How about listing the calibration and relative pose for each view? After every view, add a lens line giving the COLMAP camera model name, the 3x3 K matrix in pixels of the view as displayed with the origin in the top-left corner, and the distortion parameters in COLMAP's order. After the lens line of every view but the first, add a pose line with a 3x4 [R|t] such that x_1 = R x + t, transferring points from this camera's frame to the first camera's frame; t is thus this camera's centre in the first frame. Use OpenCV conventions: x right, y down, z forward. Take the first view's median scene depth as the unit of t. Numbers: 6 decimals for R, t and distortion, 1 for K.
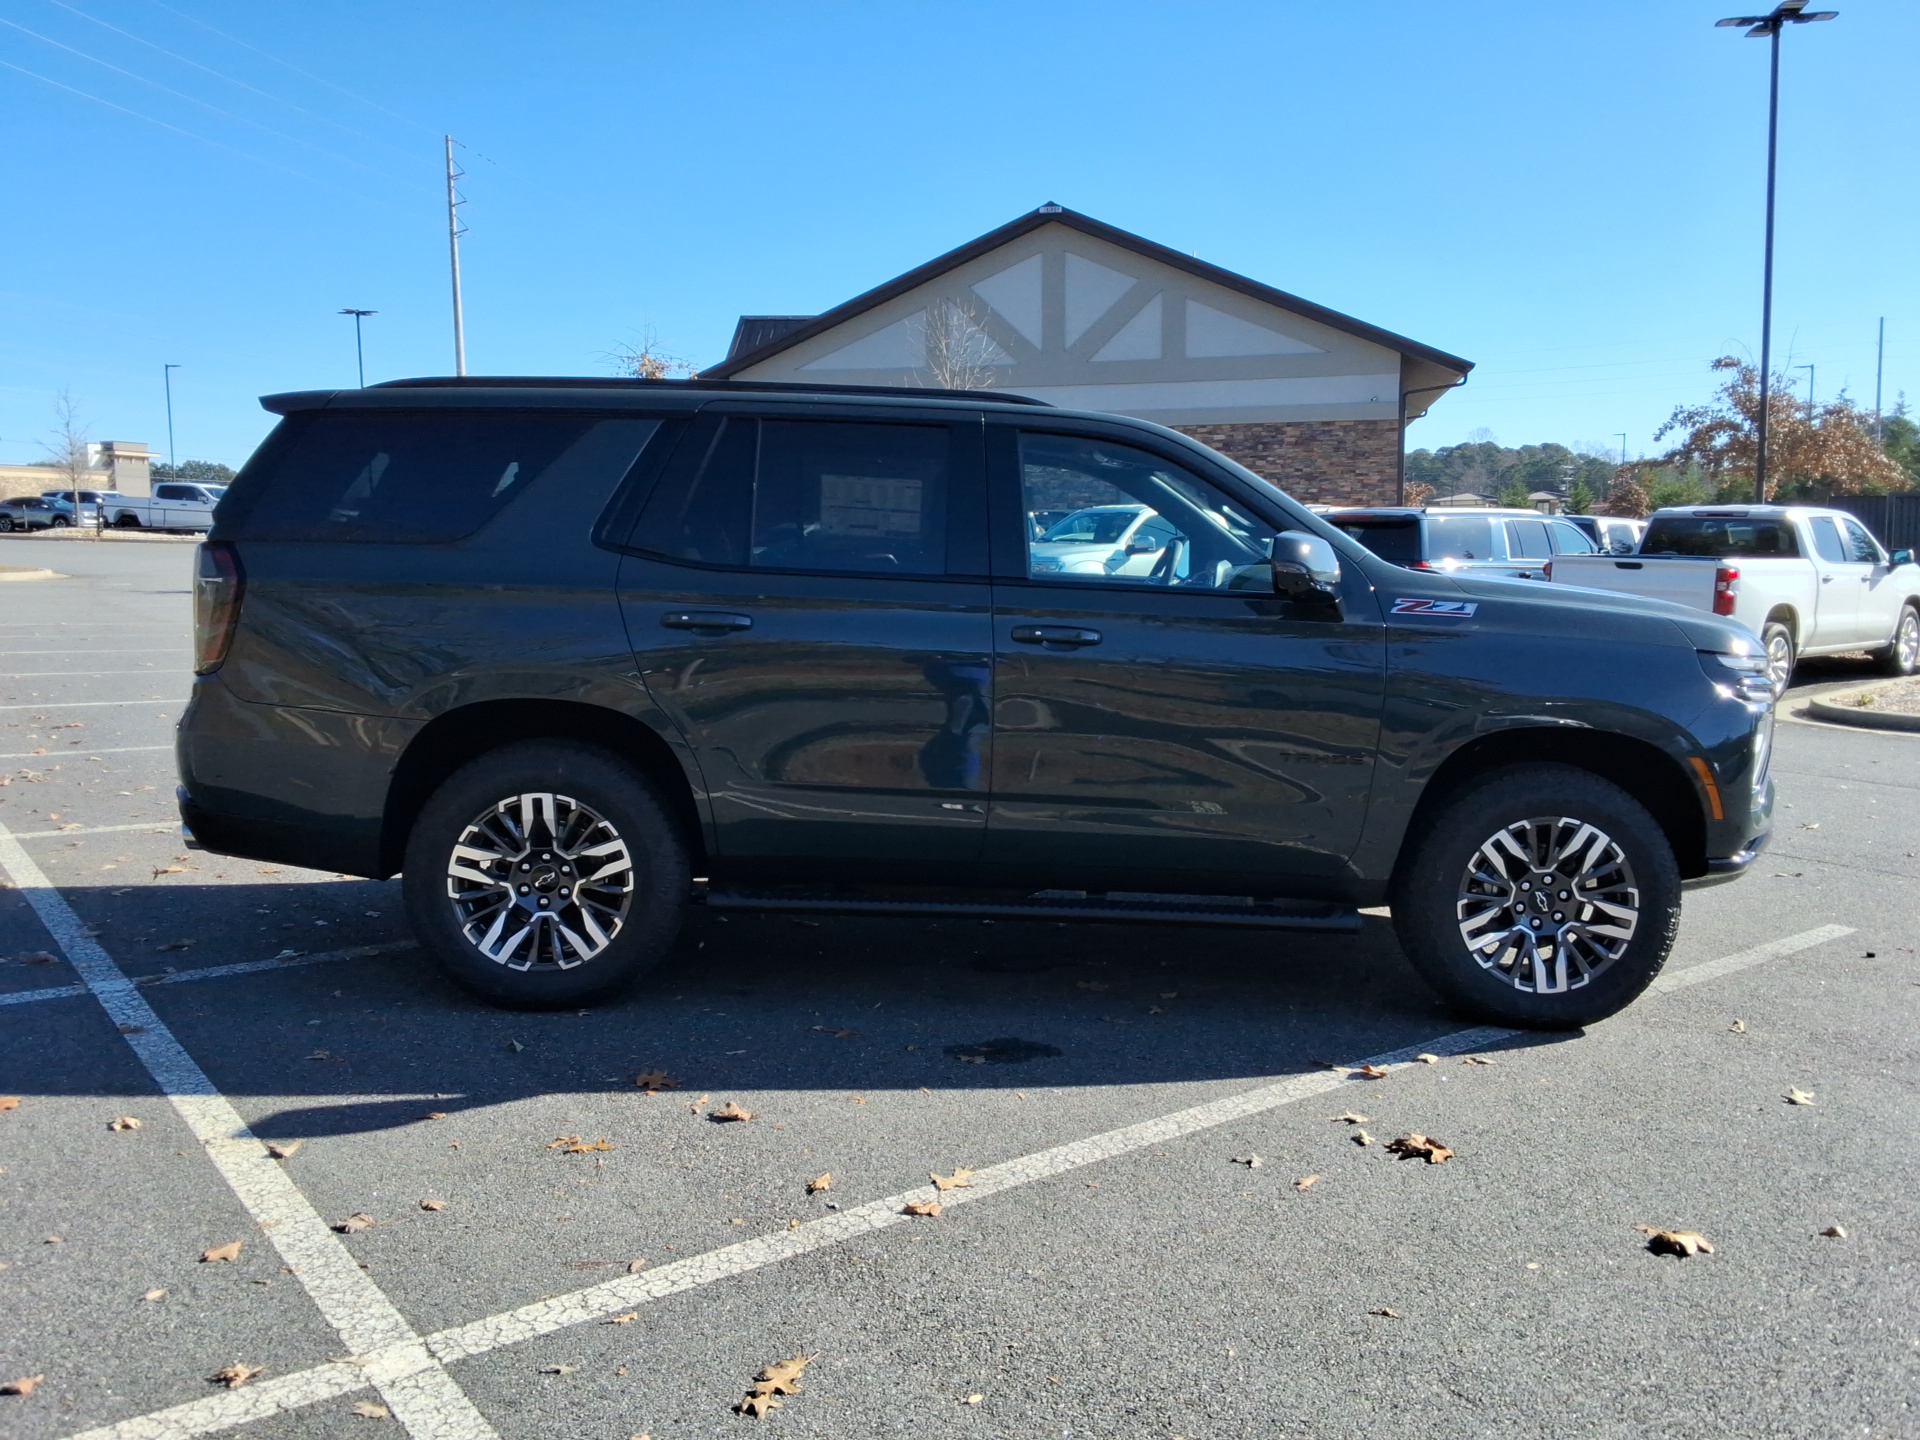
lens RADIAL K [[1542.7, 0, 974.8], [0, 1542.7, 702.1], [0, 0, 1]] dist [0.110681, -0.176048]
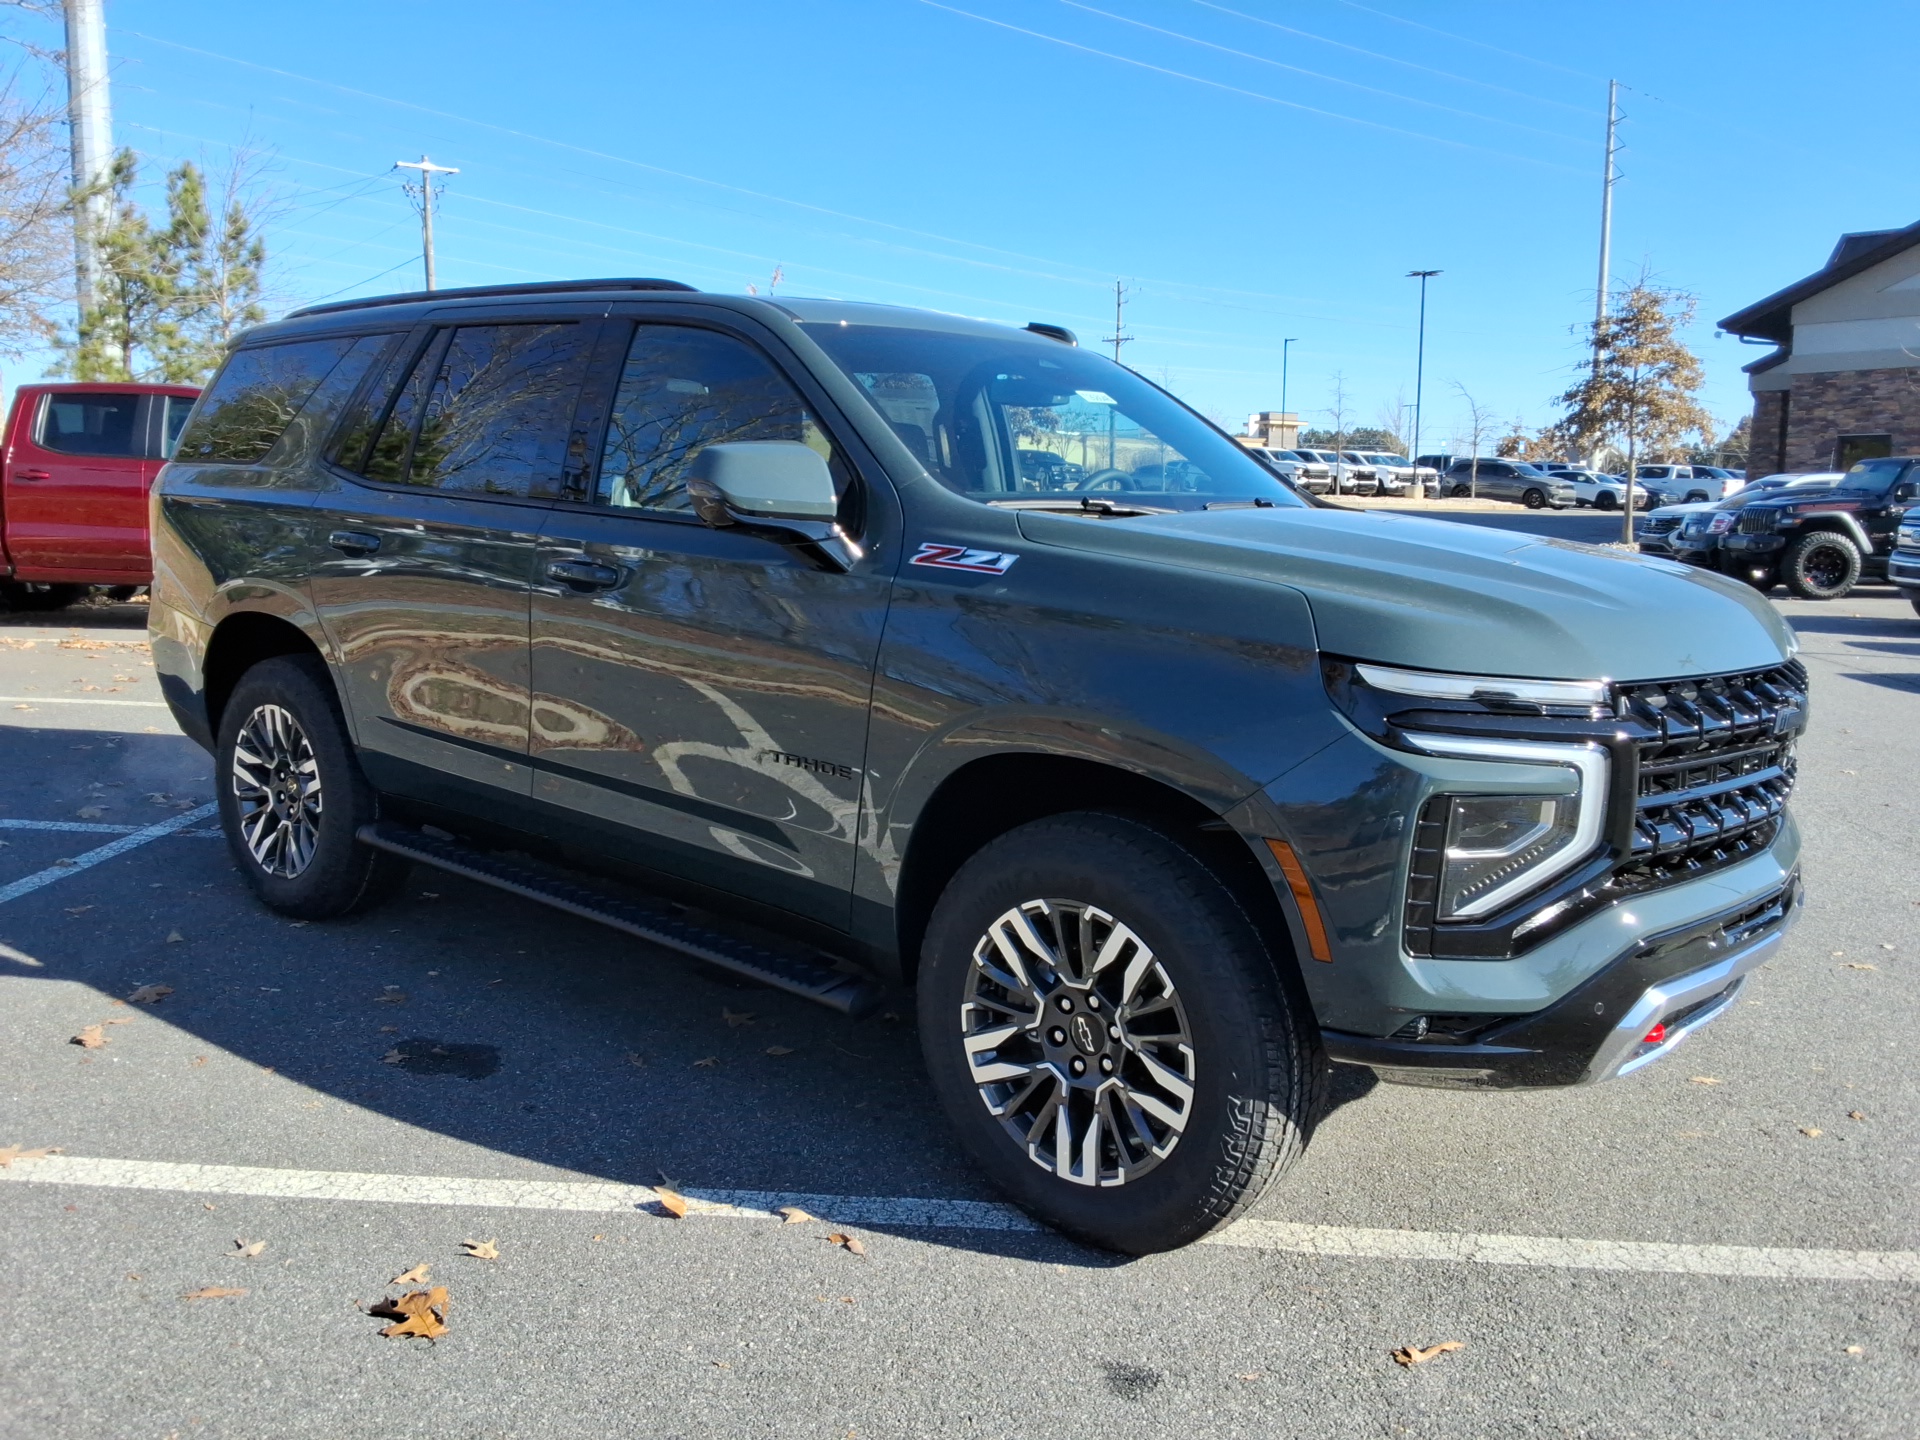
lens RADIAL K [[1536.7, 0, 975.2], [0, 1536.7, 704.1], [0, 0, 1]] dist [0.126875, -0.206240]
pose [[0.756627, 0.095857, -0.646782, 0.727126], [-0.079375, 0.995345, 0.054661, -0.035000], [0.649011, 0.009981, 0.760713, 0.505268]]
